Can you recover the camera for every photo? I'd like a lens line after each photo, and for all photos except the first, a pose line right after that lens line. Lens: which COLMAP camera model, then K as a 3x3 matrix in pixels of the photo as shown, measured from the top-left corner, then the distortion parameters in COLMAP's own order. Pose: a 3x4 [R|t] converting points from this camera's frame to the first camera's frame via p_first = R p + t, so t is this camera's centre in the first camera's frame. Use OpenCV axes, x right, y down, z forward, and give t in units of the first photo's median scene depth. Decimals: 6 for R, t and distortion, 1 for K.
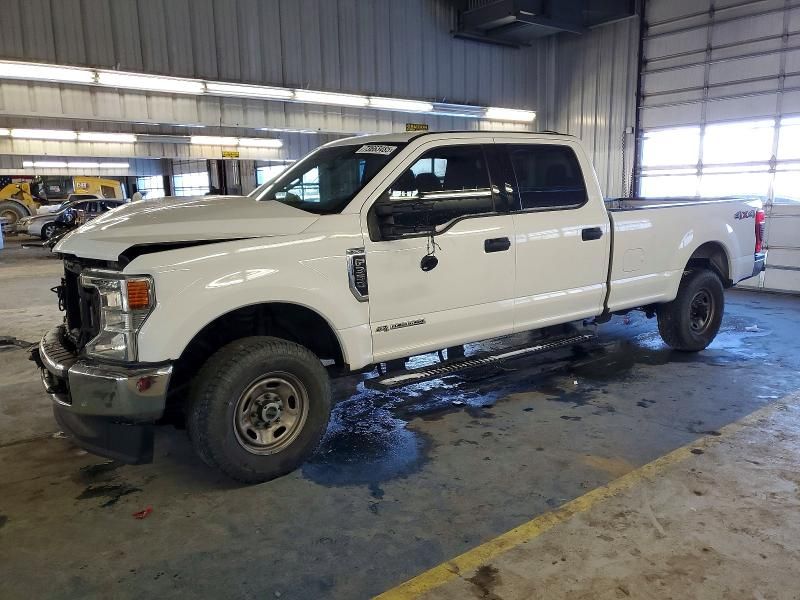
lens RADIAL K [[657.8, 0, 376.5], [0, 657.8, 309.9], [0, 0, 1]] dist [0.025412, -0.002736]
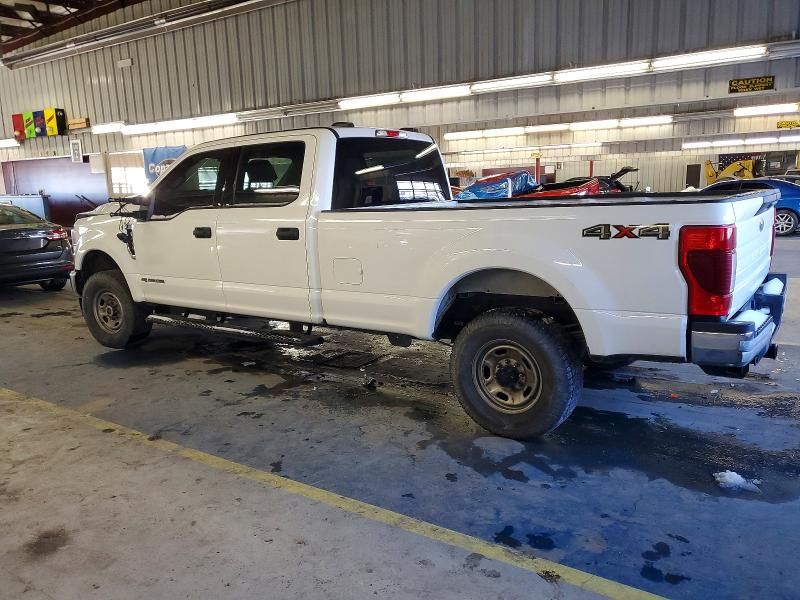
lens RADIAL K [[631.4, 0, 400.0], [0, 631.4, 300.0], [0, 0, 1]] dist [0.011376, 0.008187]
pose [[0.296788, 0.176573, -0.938477, 1.070557], [-0.142654, 0.979927, 0.139258, -0.145904], [0.944228, 0.092547, 0.316020, 0.748120]]
